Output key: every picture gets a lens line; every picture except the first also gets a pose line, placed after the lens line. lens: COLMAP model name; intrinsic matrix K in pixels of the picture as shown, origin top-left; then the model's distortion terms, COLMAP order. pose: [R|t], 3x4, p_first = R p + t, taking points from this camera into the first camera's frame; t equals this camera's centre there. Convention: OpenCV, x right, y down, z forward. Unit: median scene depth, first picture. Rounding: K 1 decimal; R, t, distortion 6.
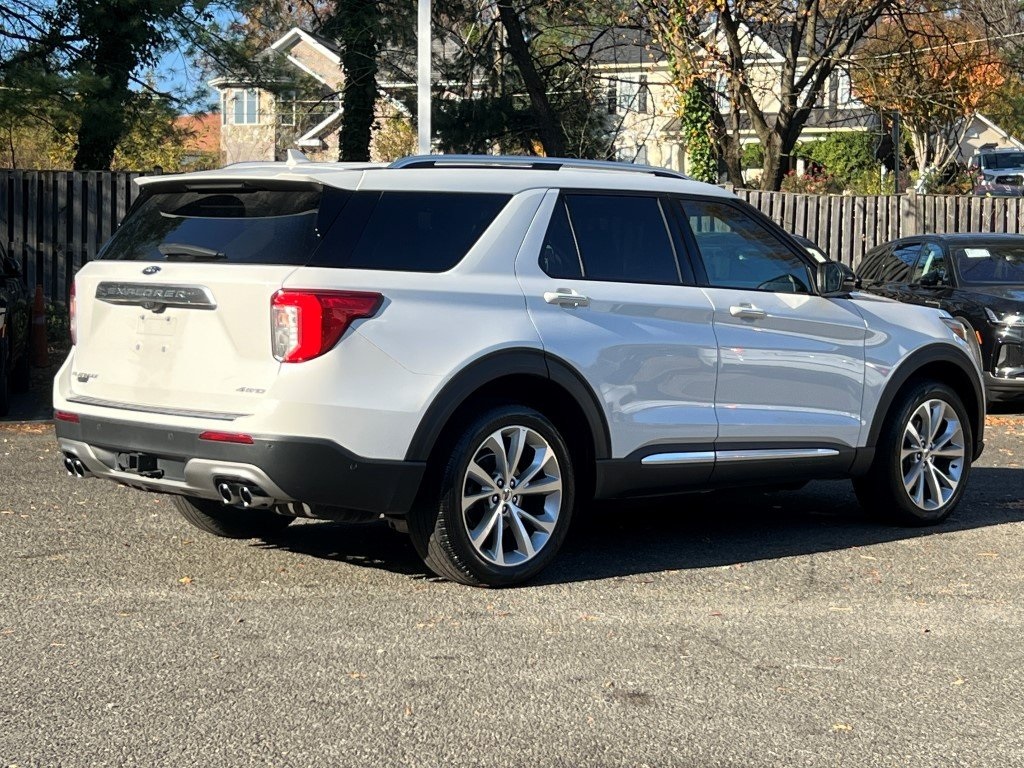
lens RADIAL K [[1923.4, 0, 516.7], [0, 1923.4, 383.2], [0, 0, 1]] dist [0.163547, 0.000000]
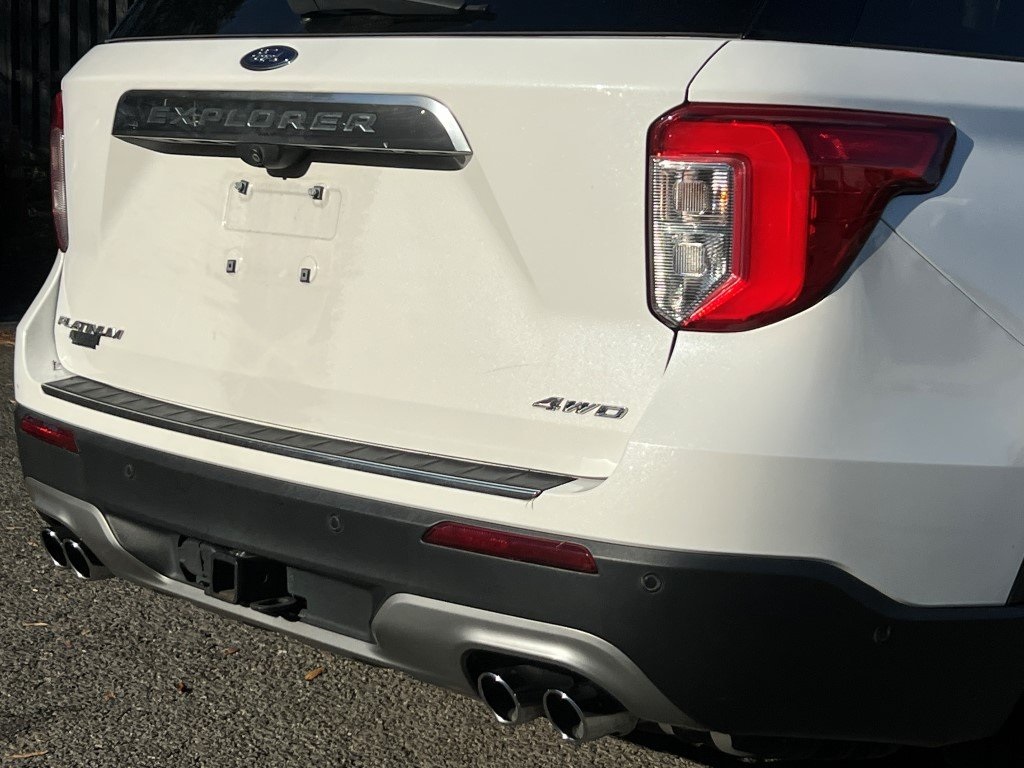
lens RADIAL K [[1923.4, 0, 507.3], [0, 1923.4, 382.4], [0, 0, 1]] dist [0.163547, 0.000000]
pose [[0.999989, 0.004660, -0.000393, -0.141958], [-0.004617, 0.997086, 0.076148, -0.024985], [0.000747, -0.076145, 0.997096, 0.625060]]
